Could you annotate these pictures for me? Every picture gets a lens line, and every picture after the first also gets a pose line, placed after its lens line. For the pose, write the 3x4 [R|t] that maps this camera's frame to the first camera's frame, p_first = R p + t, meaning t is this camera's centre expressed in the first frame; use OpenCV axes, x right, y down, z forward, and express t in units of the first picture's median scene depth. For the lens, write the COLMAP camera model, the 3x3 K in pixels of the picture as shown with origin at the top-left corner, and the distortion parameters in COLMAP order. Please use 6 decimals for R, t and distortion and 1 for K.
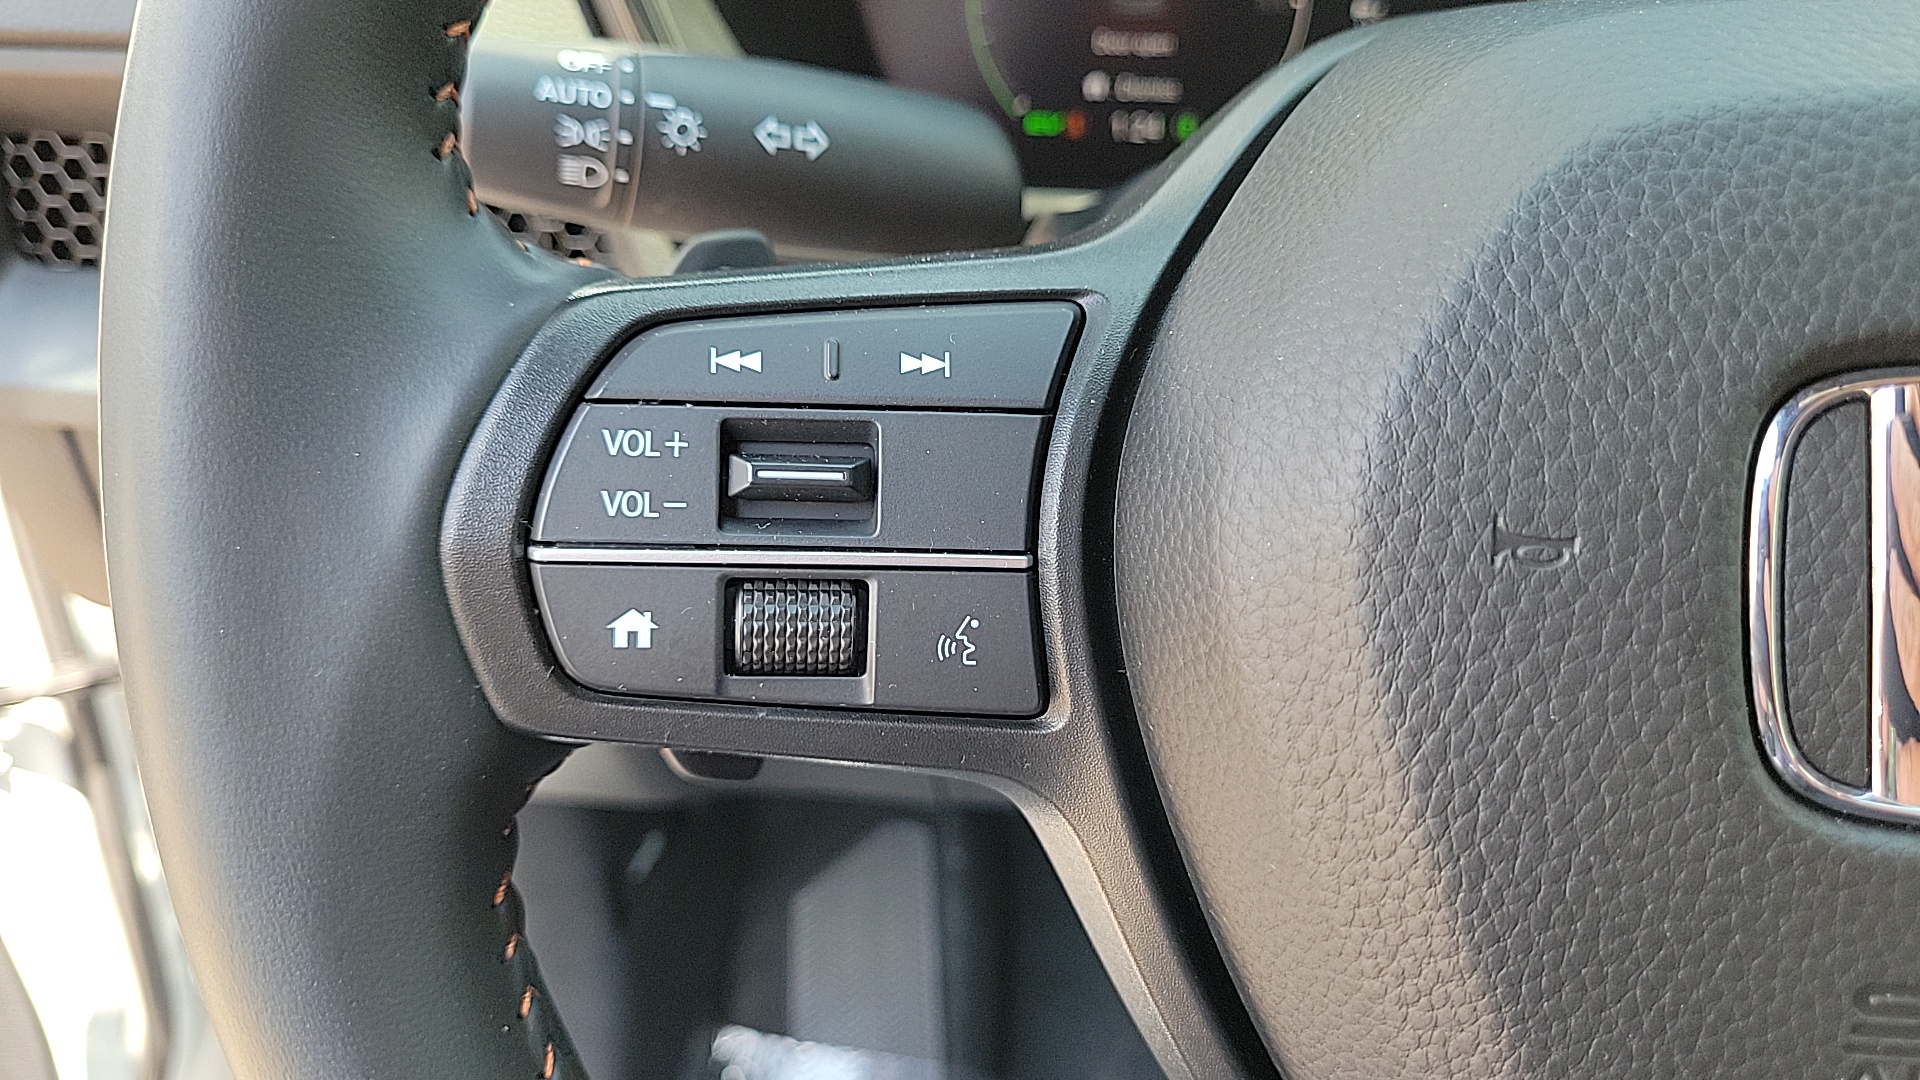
lens RADIAL K [[1527.6, 0, 960.9], [0, 1527.6, 537.3], [0, 0, 1]] dist [-0.012175, -0.003113]
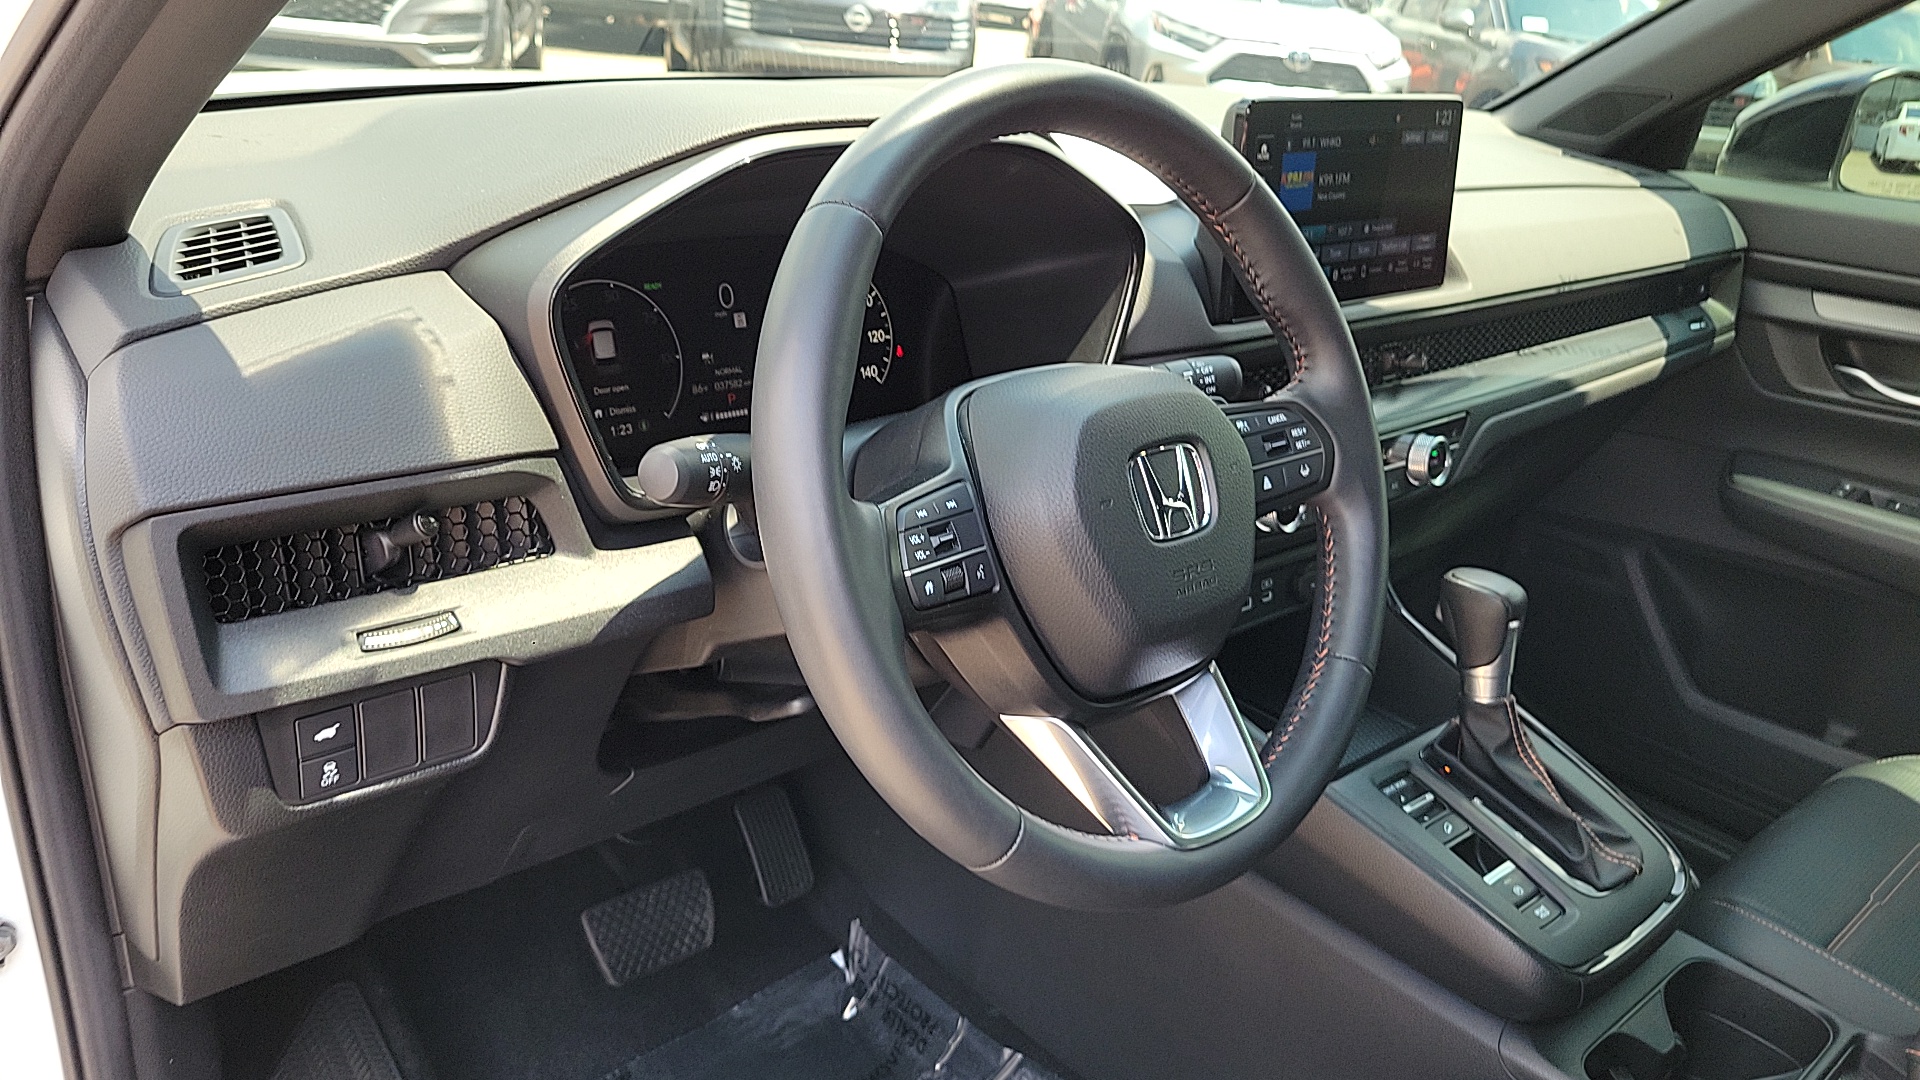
lens RADIAL K [[1468.0, 0, 950.0], [0, 1468.0, 517.5], [0, 0, 1]] dist [0.020094, 0.003818]
pose [[0.666326, -0.217190, 0.713329, -2.602842], [0.313963, 0.949426, -0.004200, -0.068647], [-0.676341, 0.226757, 0.700816, -1.519520]]
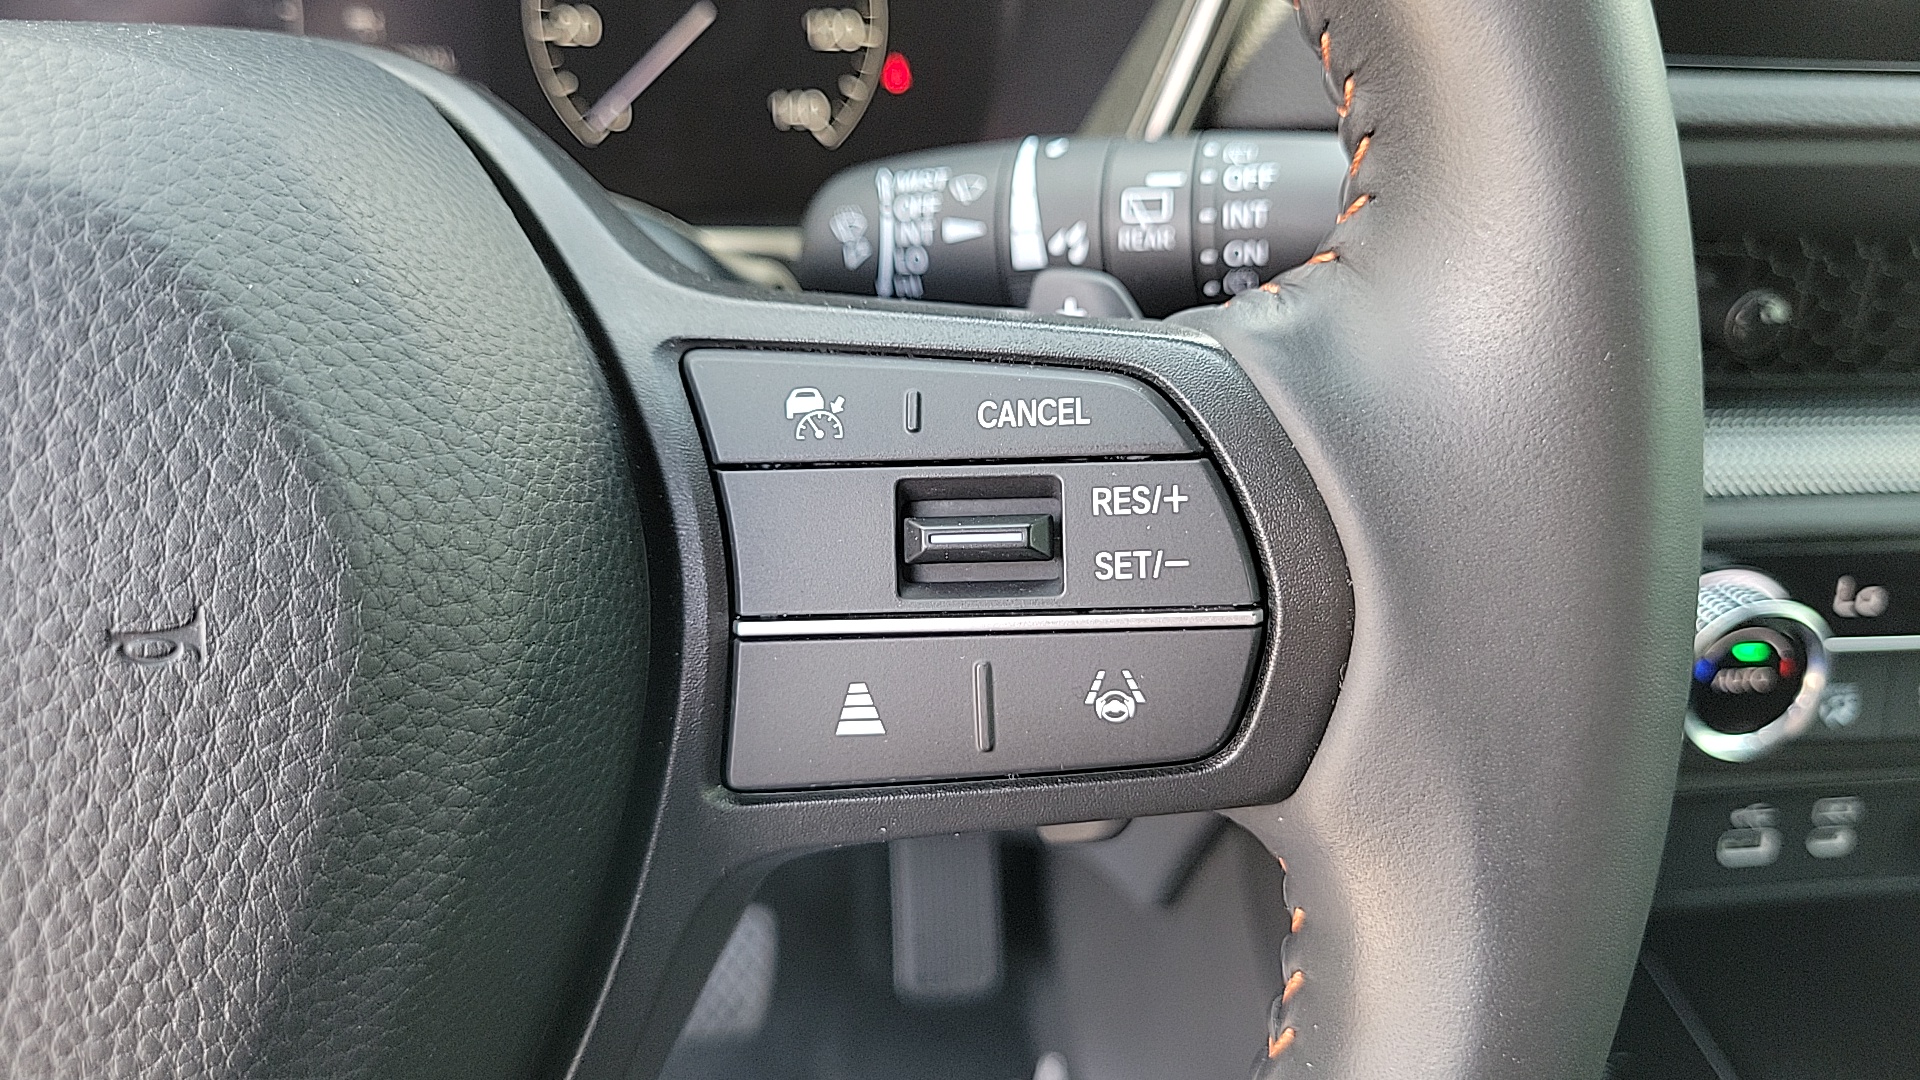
lens RADIAL K [[1527.6, 0, 960.9], [0, 1527.6, 537.3], [0, 0, 1]] dist [-0.012175, -0.003113]
pose [[0.971784, -0.082711, 0.220896, 1.034052], [0.082962, 0.996519, 0.008155, 0.004191], [-0.220801, 0.010401, 0.975263, -0.038560]]
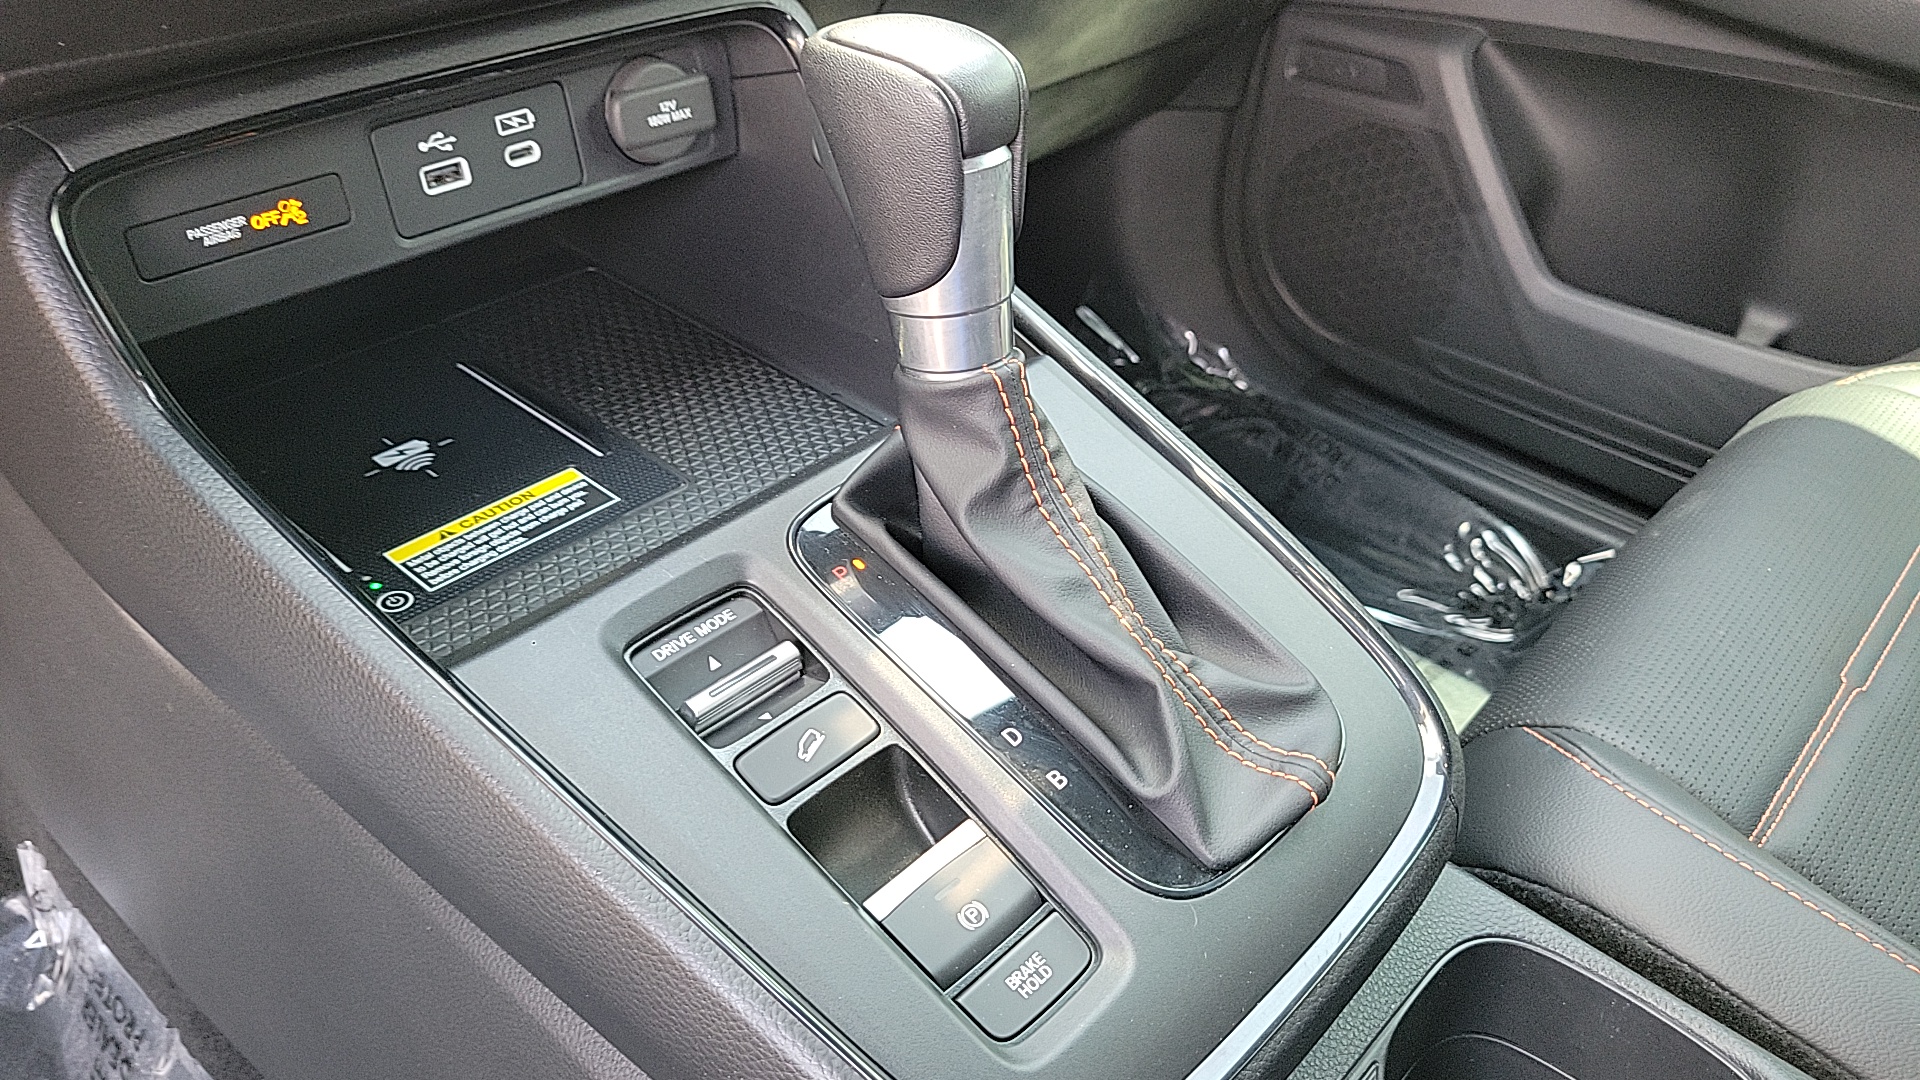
lens RADIAL K [[1475.3, 0, 967.9], [0, 1475.3, 524.1], [0, 0, 1]] dist [0.028443, 0.002093]
pose [[0.584446, -0.448898, 0.675954, 1.399144], [0.384872, 0.886727, 0.256102, 0.942645], [-0.714351, 0.110478, 0.691012, -0.174356]]
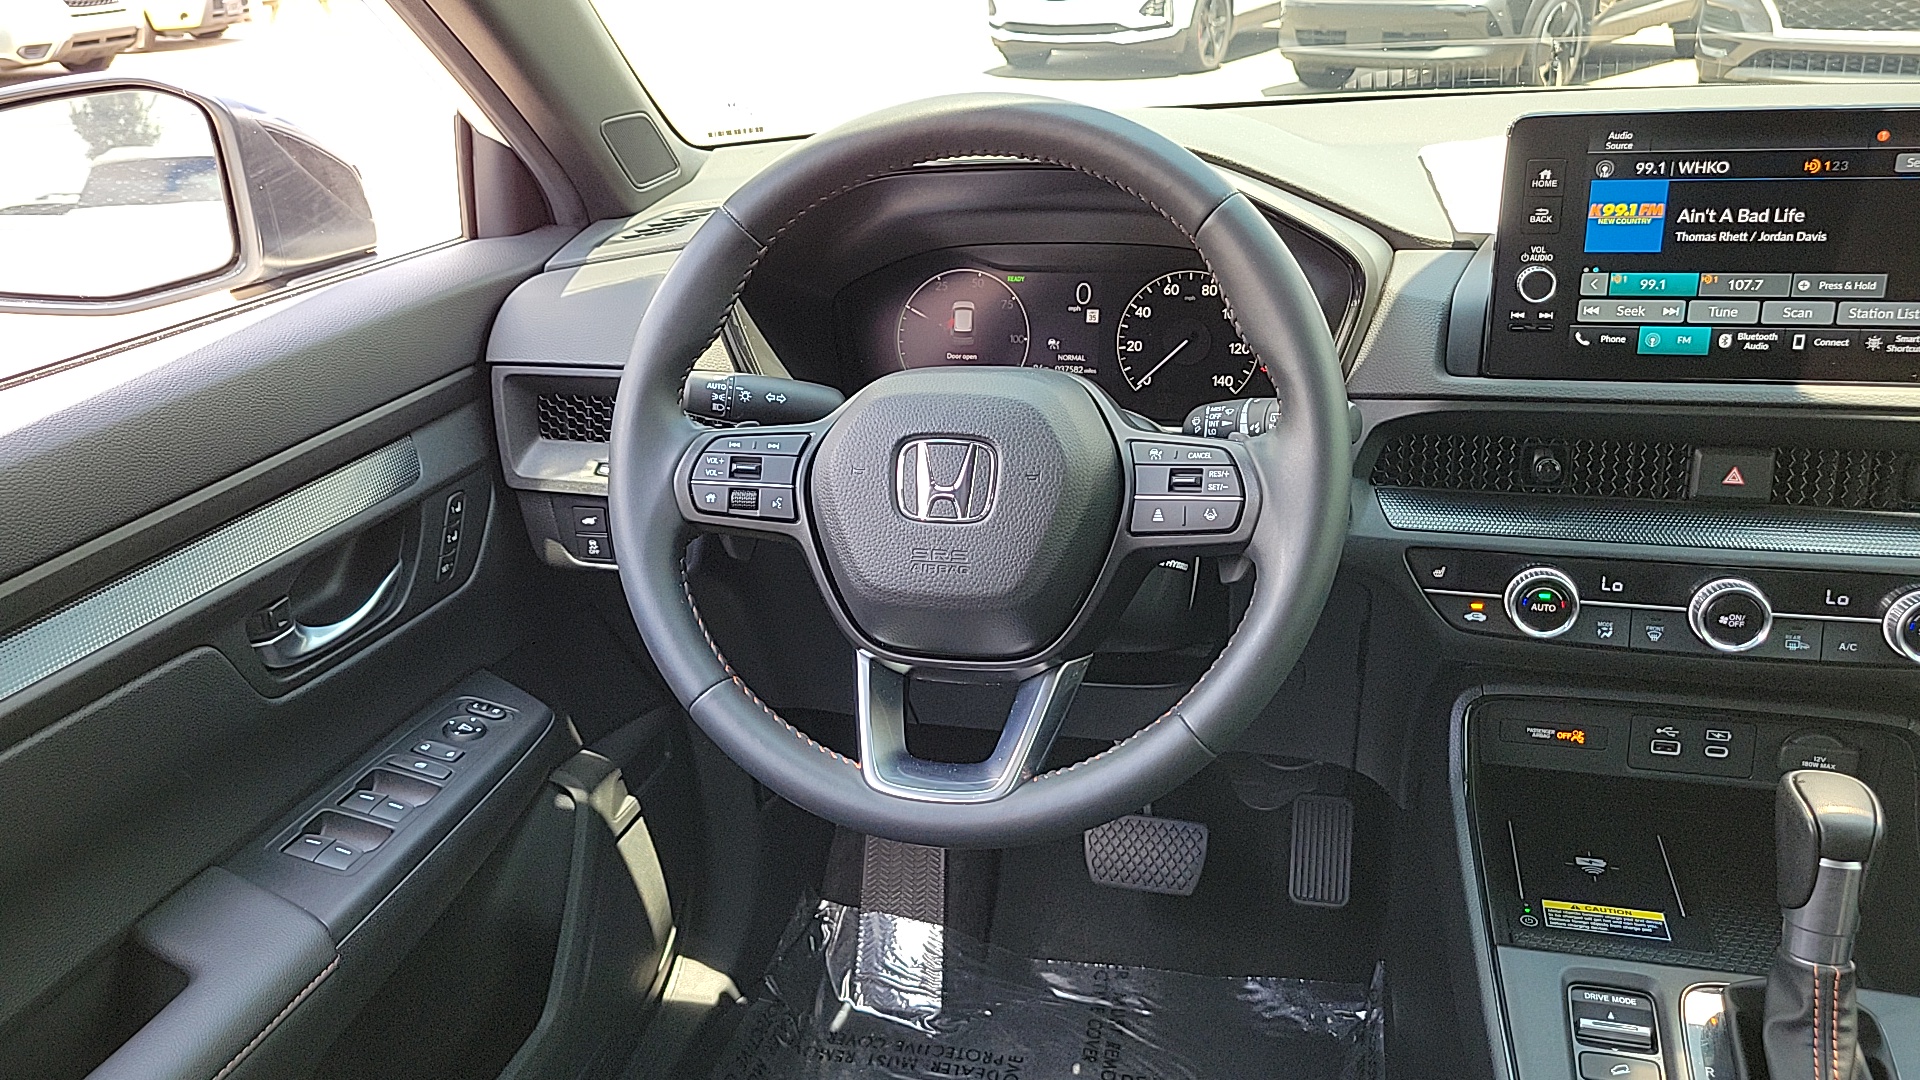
lens RADIAL K [[1452.1, 0, 950.7], [0, 1452.1, 530.4], [0, 0, 1]] dist [0.026996, -0.012841]
pose [[0.988313, 0.012355, -0.151939, 1.217684], [-0.035307, 0.988160, -0.149307, 0.806724], [0.148295, 0.152927, 0.977048, -3.321358]]
